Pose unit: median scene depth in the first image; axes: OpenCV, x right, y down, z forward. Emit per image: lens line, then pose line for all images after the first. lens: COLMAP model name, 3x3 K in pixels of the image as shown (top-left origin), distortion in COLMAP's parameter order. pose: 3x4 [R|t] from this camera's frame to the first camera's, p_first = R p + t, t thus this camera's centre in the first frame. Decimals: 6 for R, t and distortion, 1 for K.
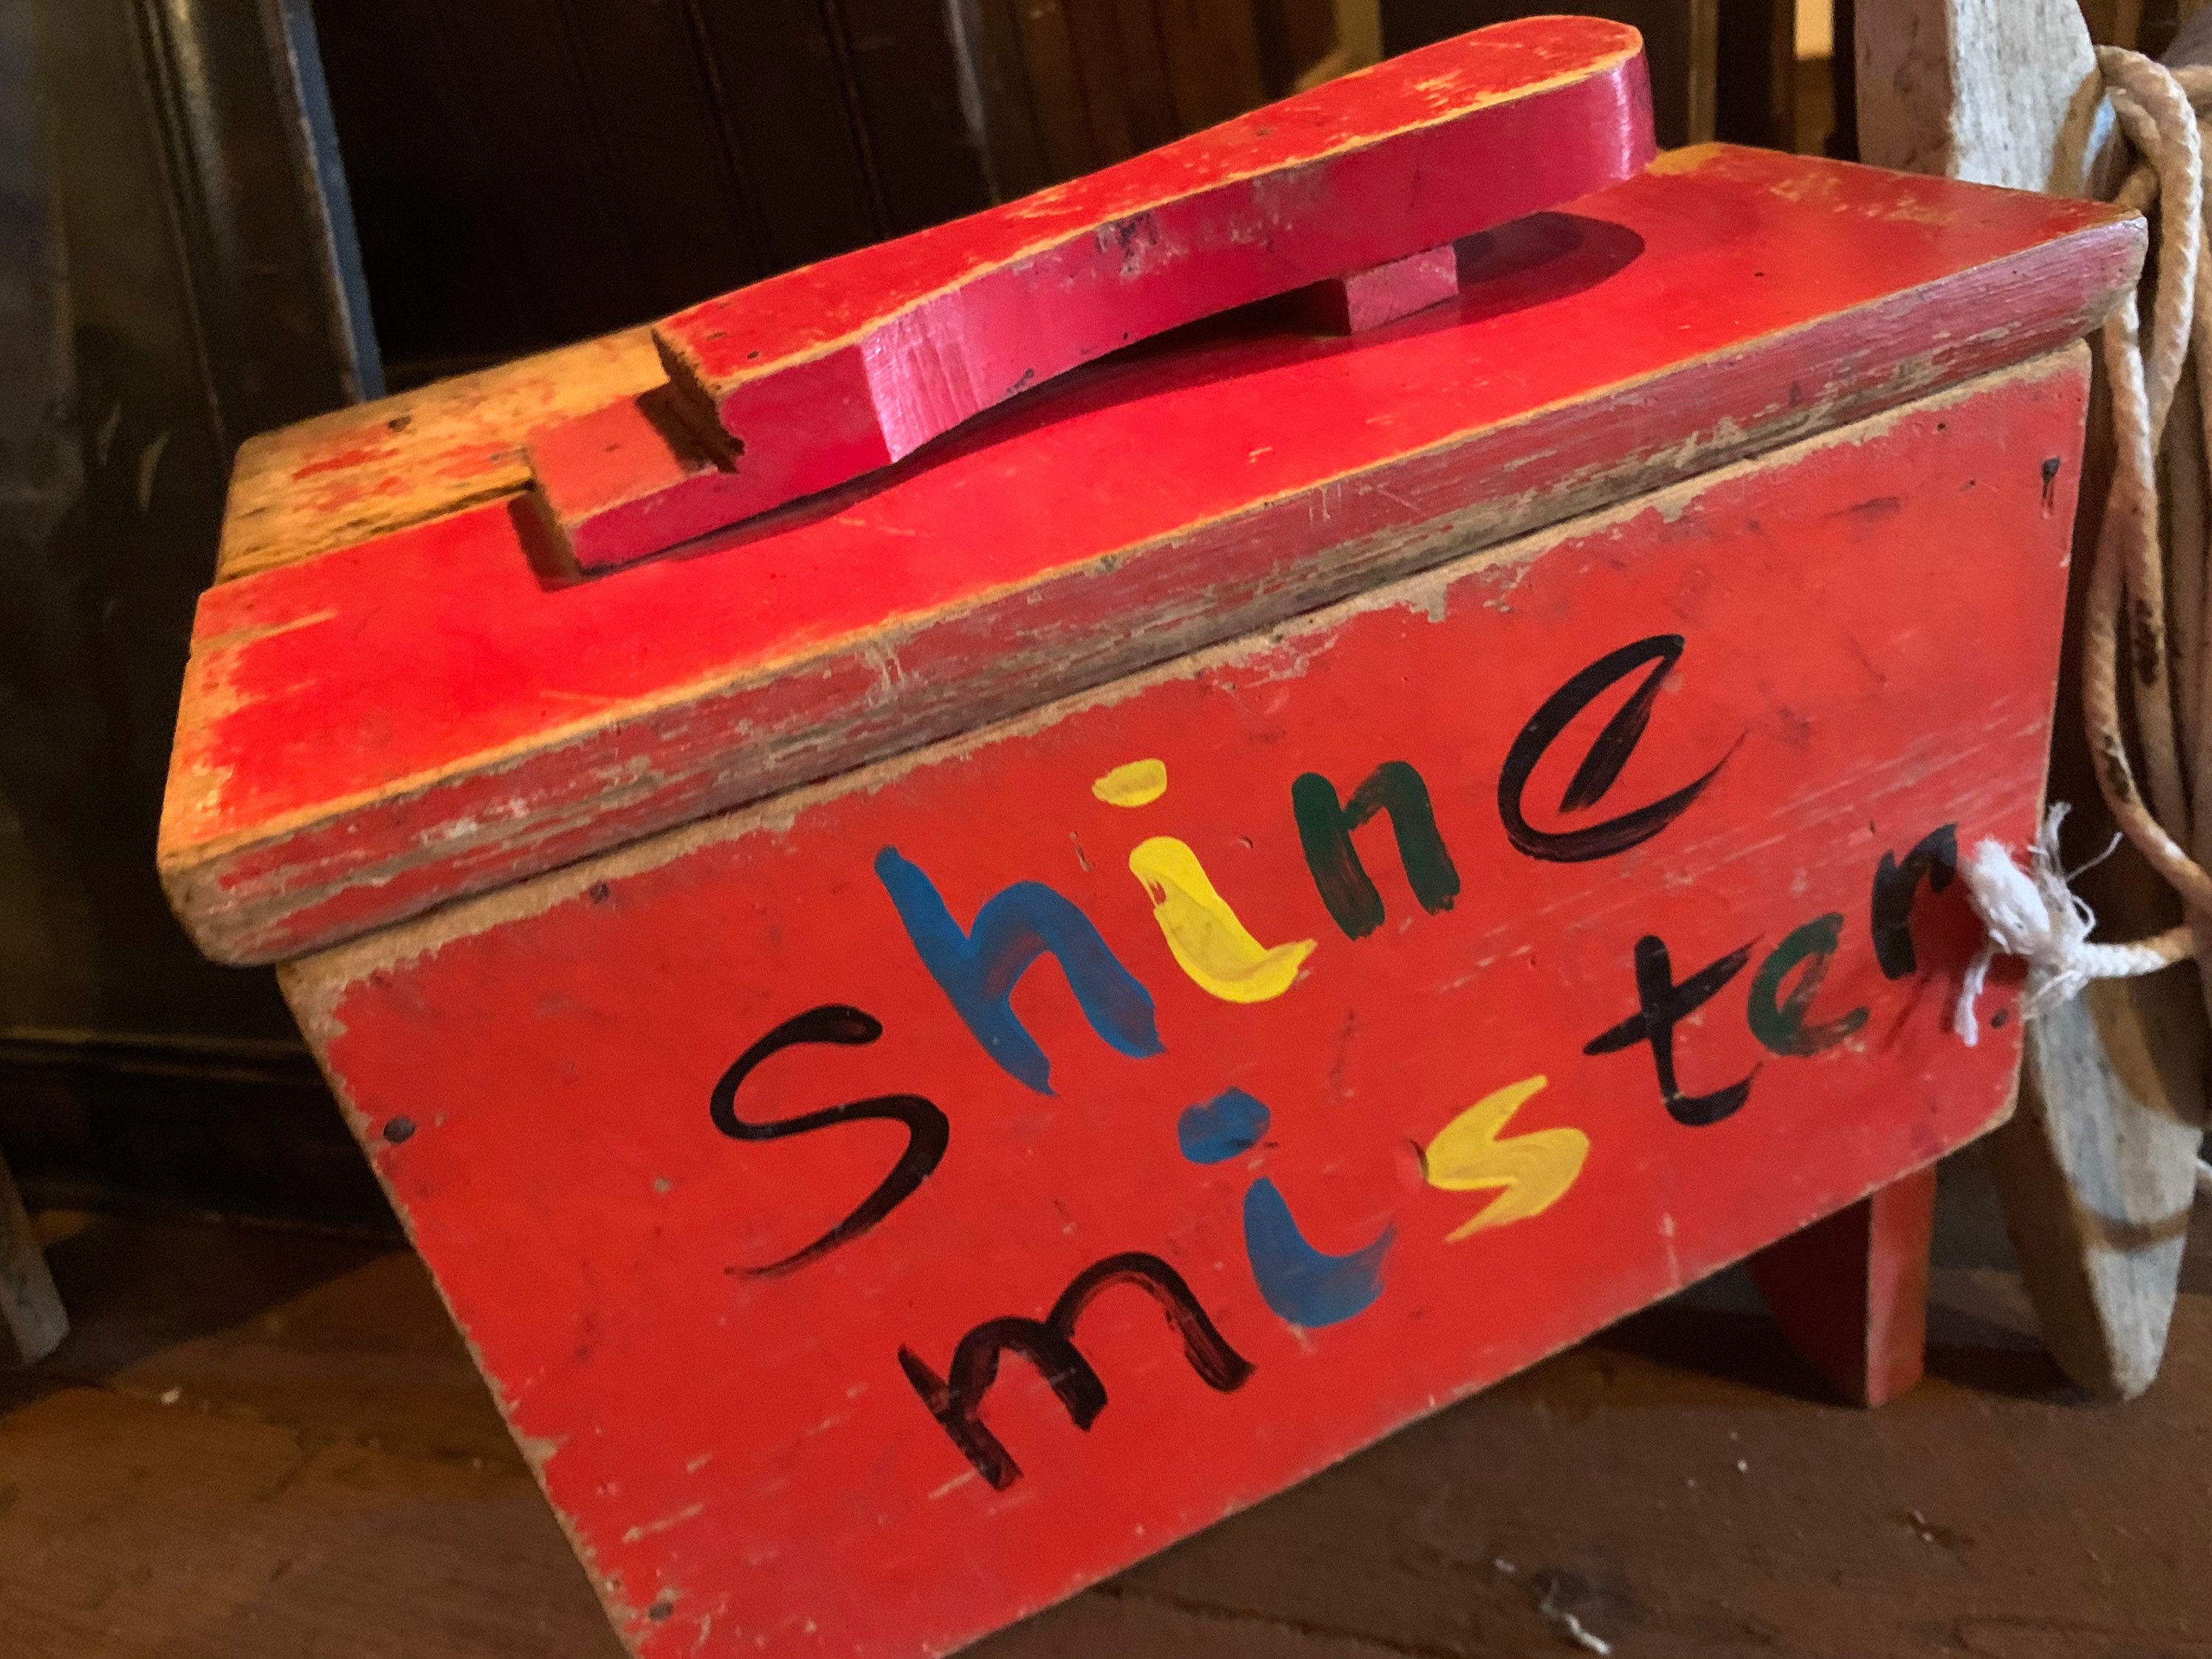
lens RADIAL K [[1731.7, 0, 994.9], [0, 1731.7, 759.9], [0, 0, 1]] dist [0.093138, -0.302593]
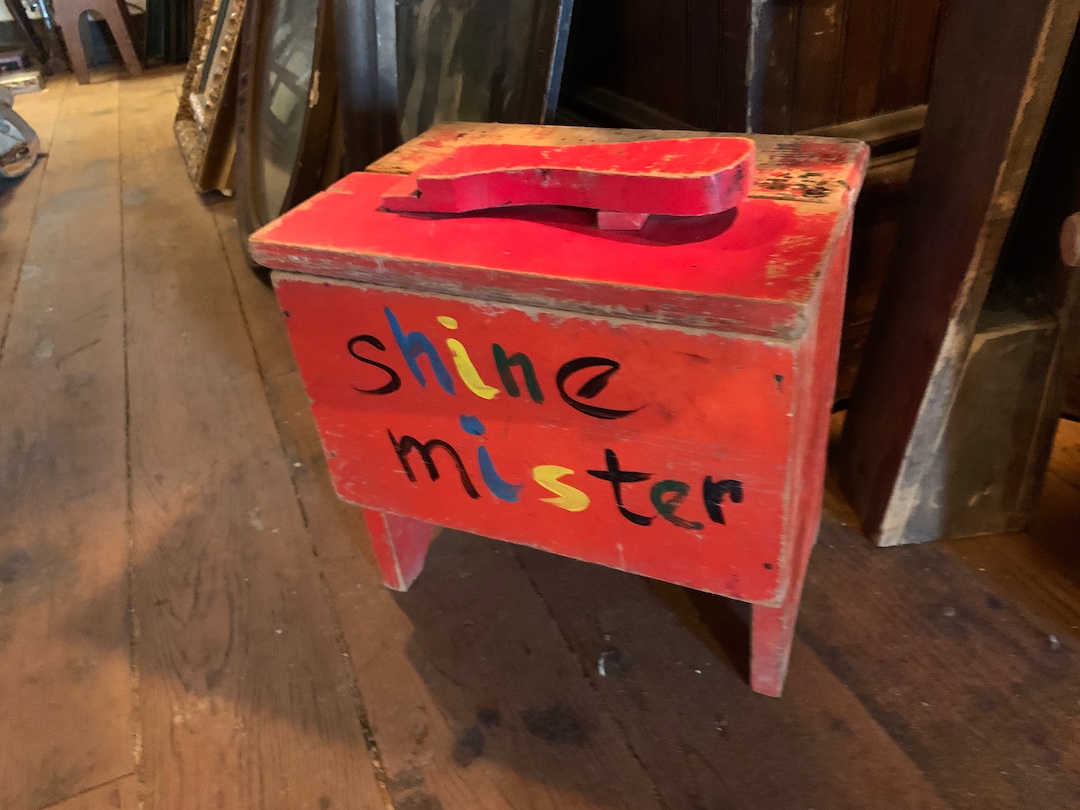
lens RADIAL K [[905.1, 0, 540.0], [0, 905.1, 405.0], [0, 0, 1]] dist [0.011110, 0.006190]
pose [[0.696854, 0.501160, -0.513062, 1.185892], [-0.369240, 0.863957, 0.342404, -0.518986], [0.614863, -0.049163, 0.787100, -0.364208]]
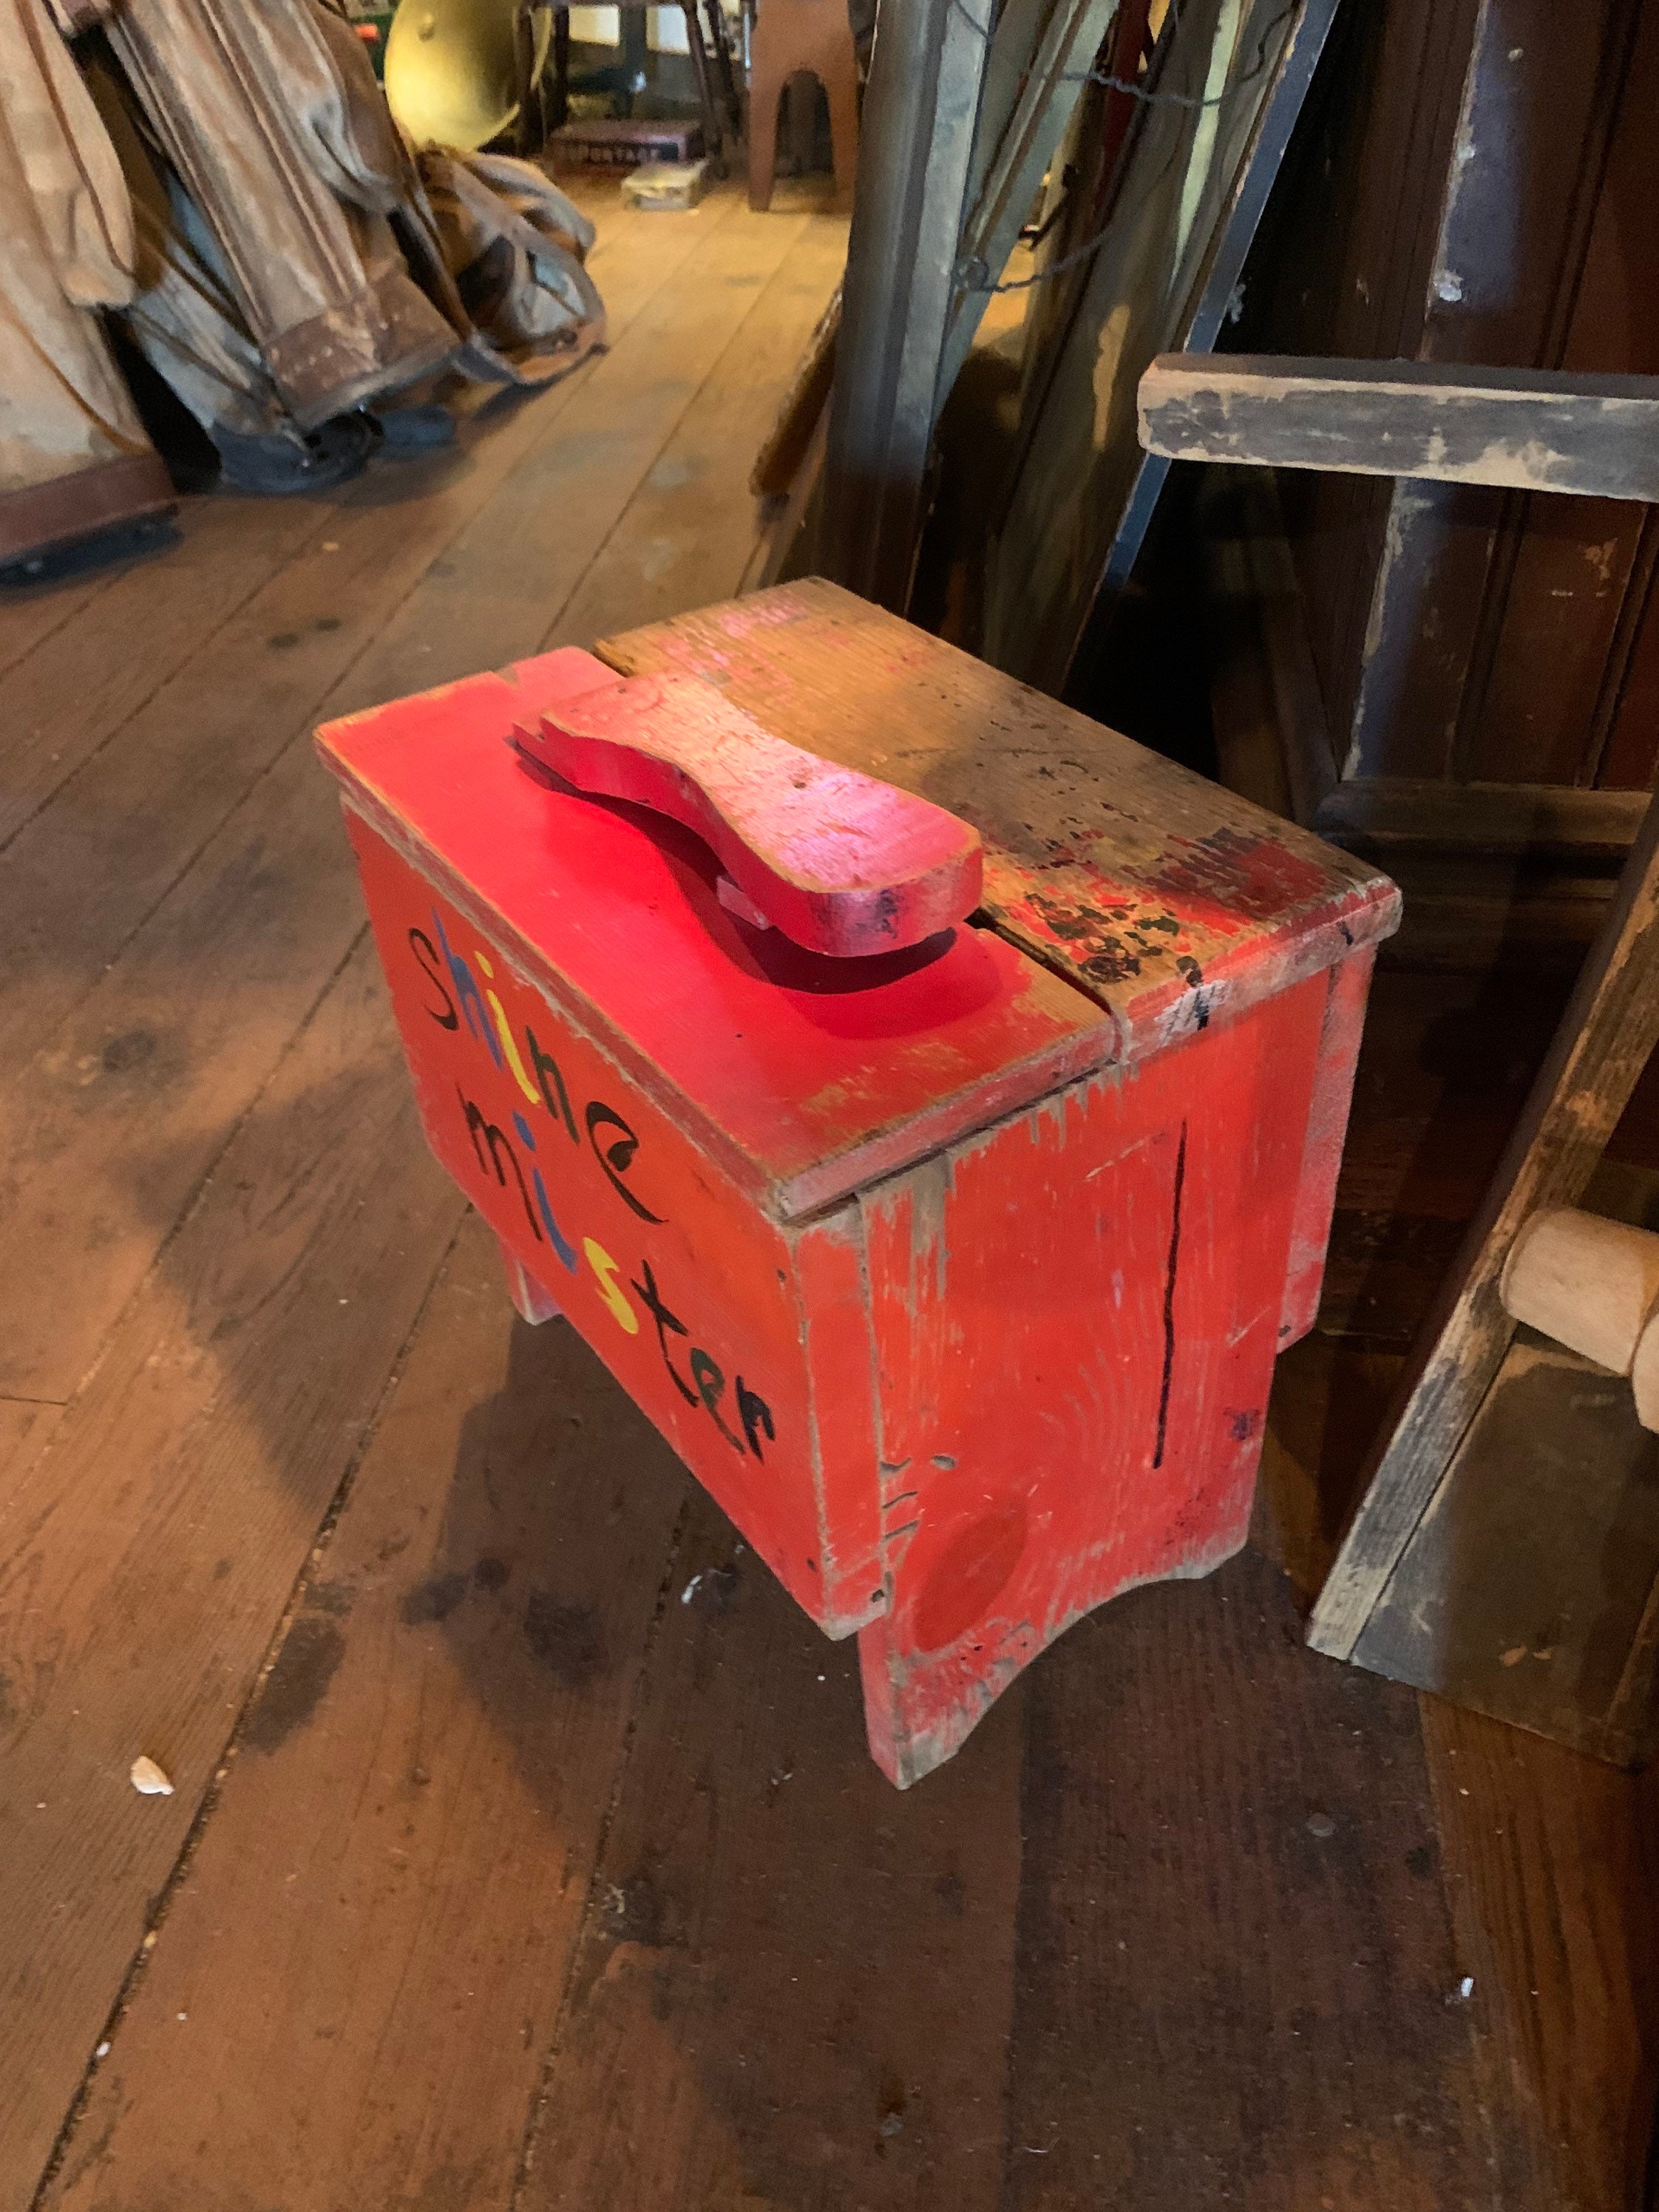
lens RADIAL K [[1884.8, 0, 829.5], [0, 1884.8, 1106.0], [0, 0, 1]] dist [0.061469, -0.108644]
pose [[0.192039, 0.743601, -0.640452, 1.711821], [-0.421846, 0.651779, 0.630262, -1.464322], [0.886096, 0.149138, 0.438852, 0.328108]]
